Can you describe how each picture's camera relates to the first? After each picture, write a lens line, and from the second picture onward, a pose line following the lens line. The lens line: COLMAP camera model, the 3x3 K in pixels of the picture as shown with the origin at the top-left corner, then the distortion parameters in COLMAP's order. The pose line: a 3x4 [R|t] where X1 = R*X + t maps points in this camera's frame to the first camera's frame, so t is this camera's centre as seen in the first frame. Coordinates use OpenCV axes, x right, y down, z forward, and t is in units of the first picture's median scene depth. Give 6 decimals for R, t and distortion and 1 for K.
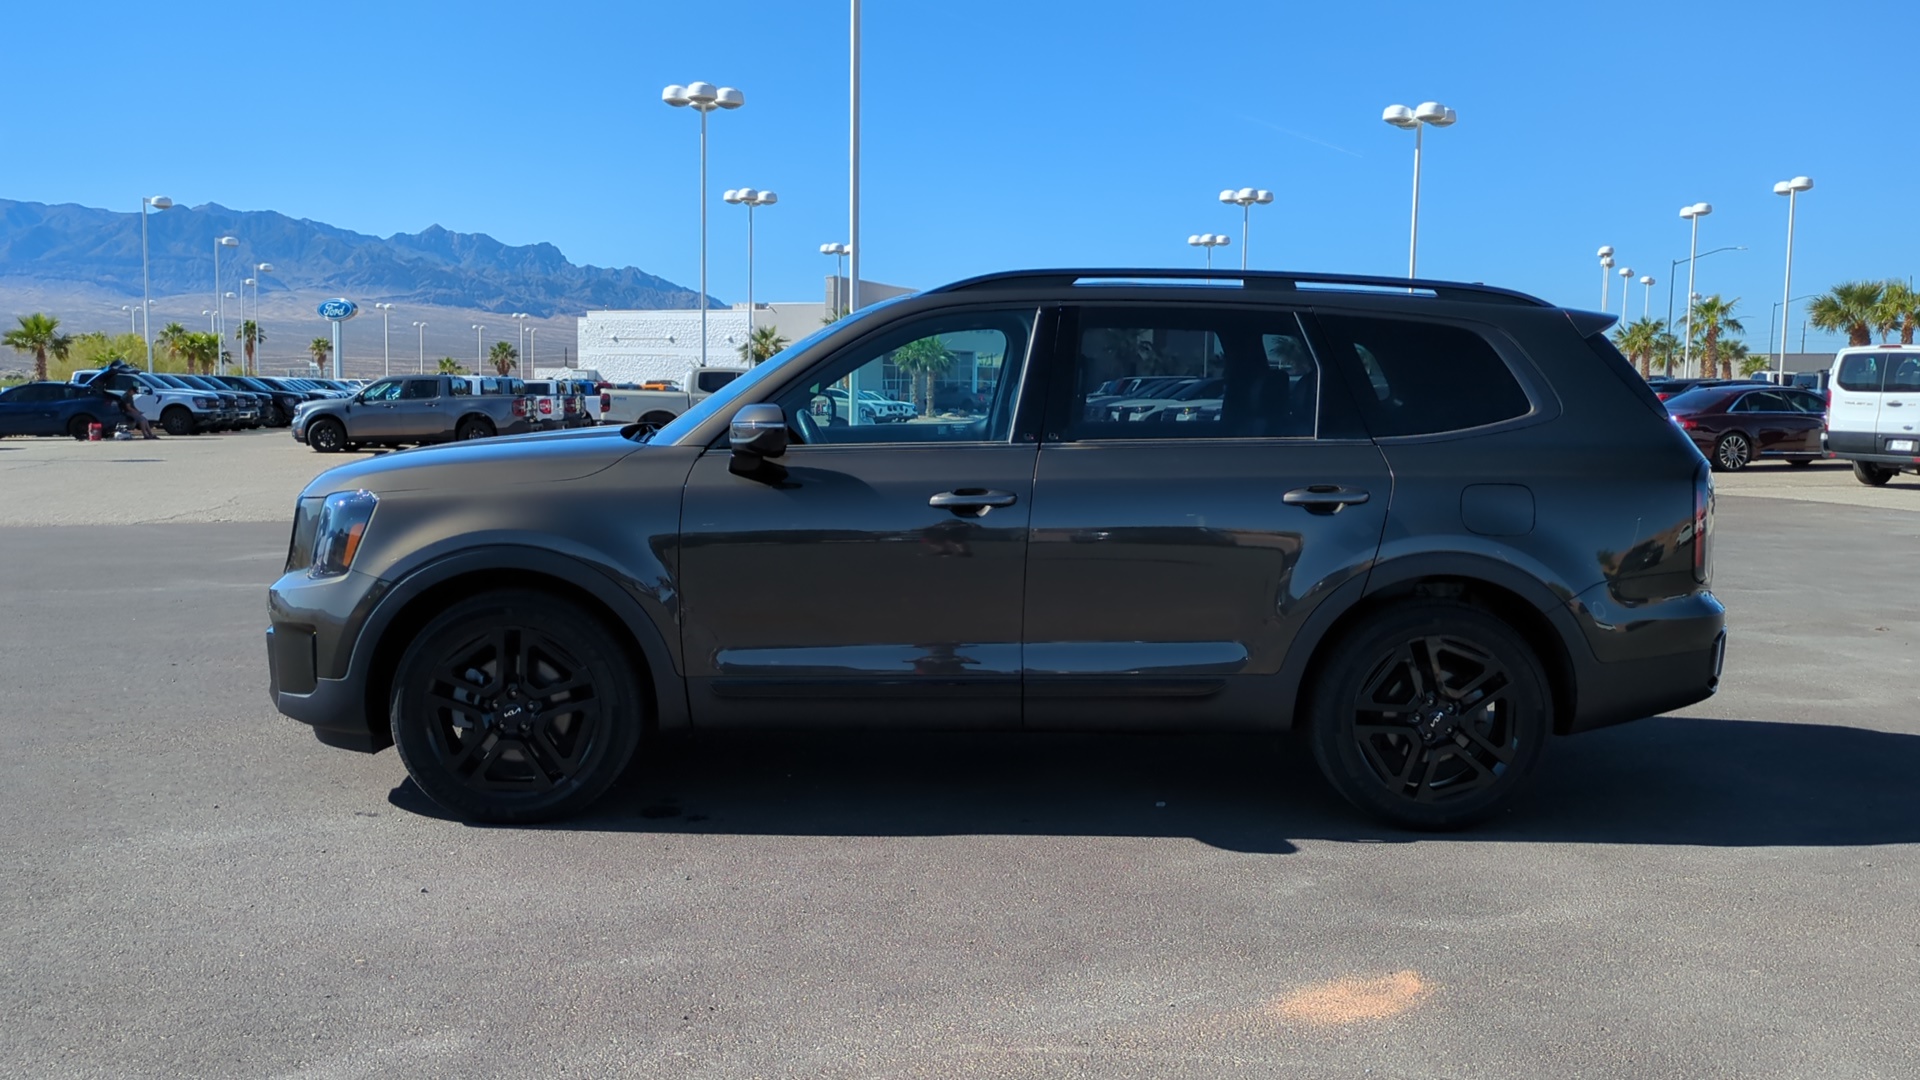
lens RADIAL K [[1628.6, 0, 970.2], [0, 1628.6, 537.3], [0, 0, 1]] dist [0.072803, -0.108157]
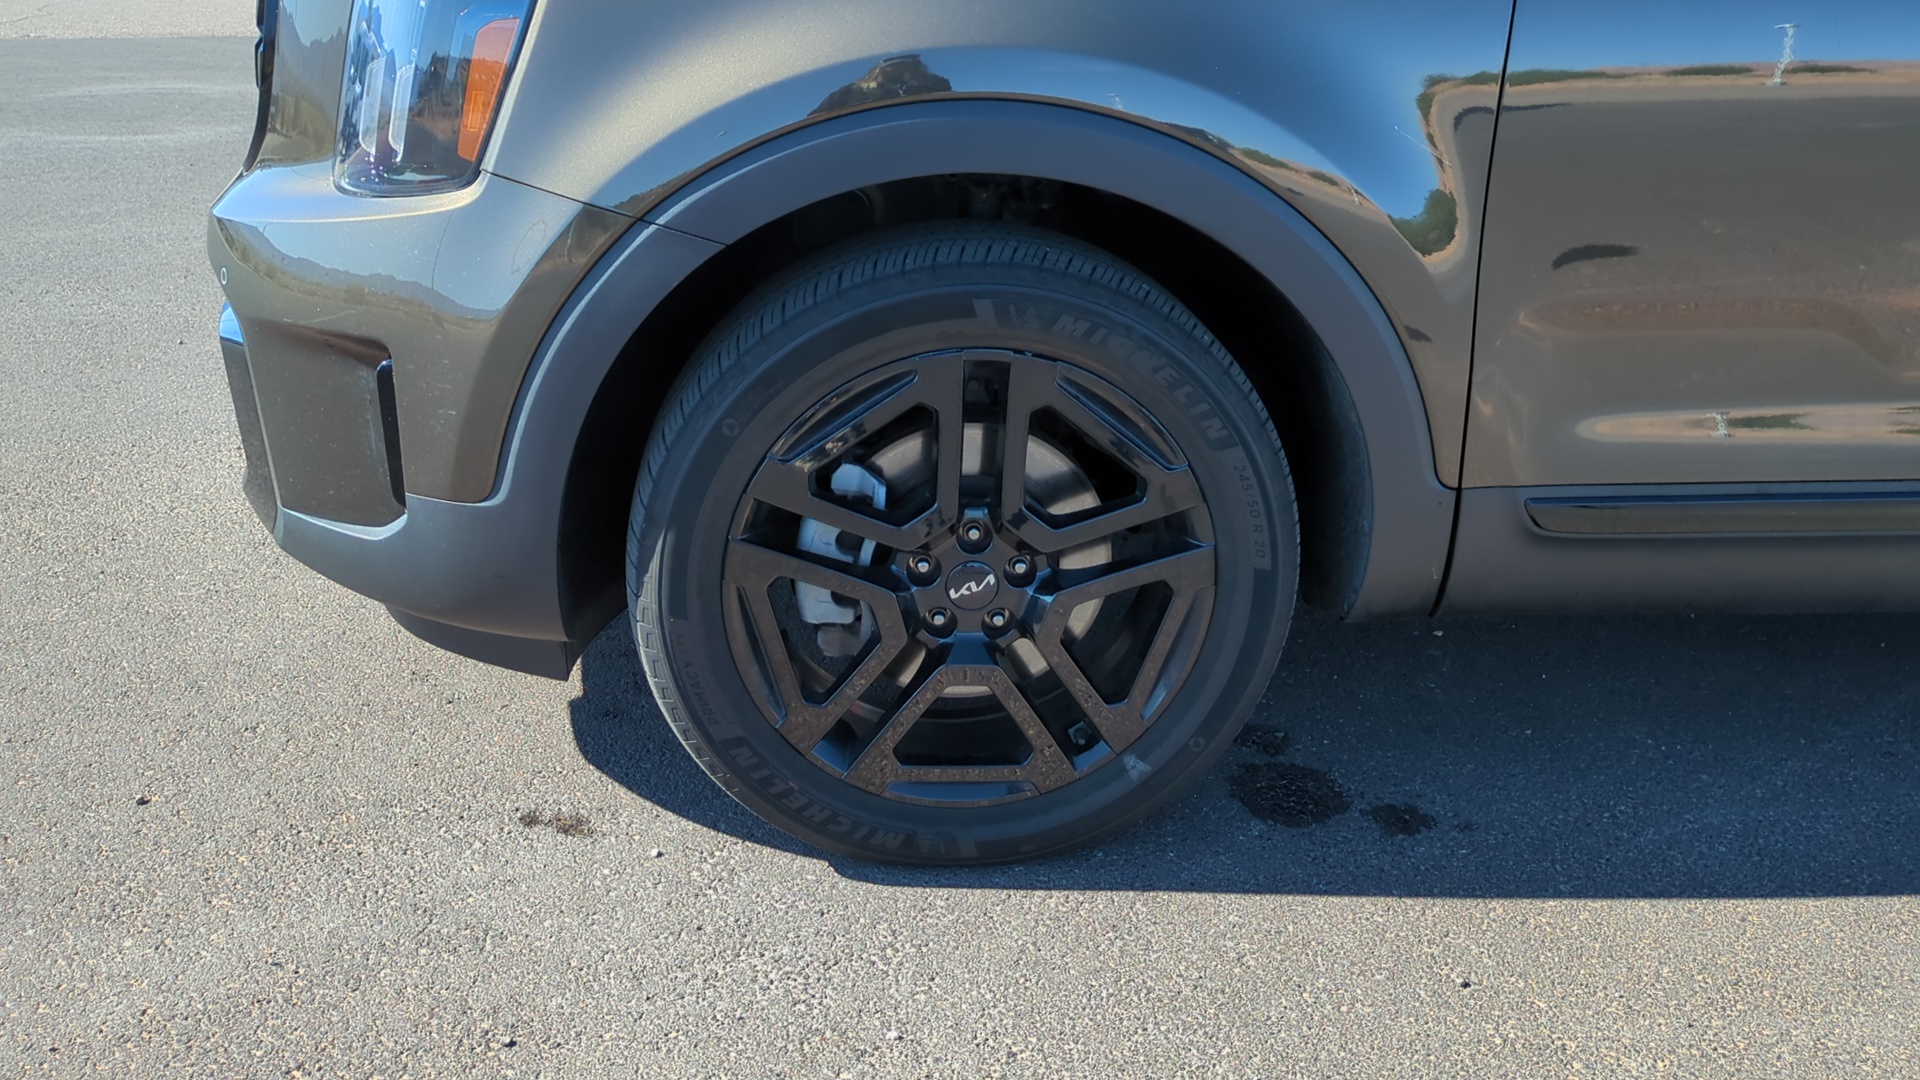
lens RADIAL K [[1628.6, 0, 949.6], [0, 1628.6, 539.6], [0, 0, 1]] dist [0.072803, -0.108157]
pose [[0.997910, -0.011690, 0.063560, -0.305519], [-0.006301, 0.961219, 0.275714, -0.000531], [-0.064319, -0.275538, 0.959136, 0.661153]]
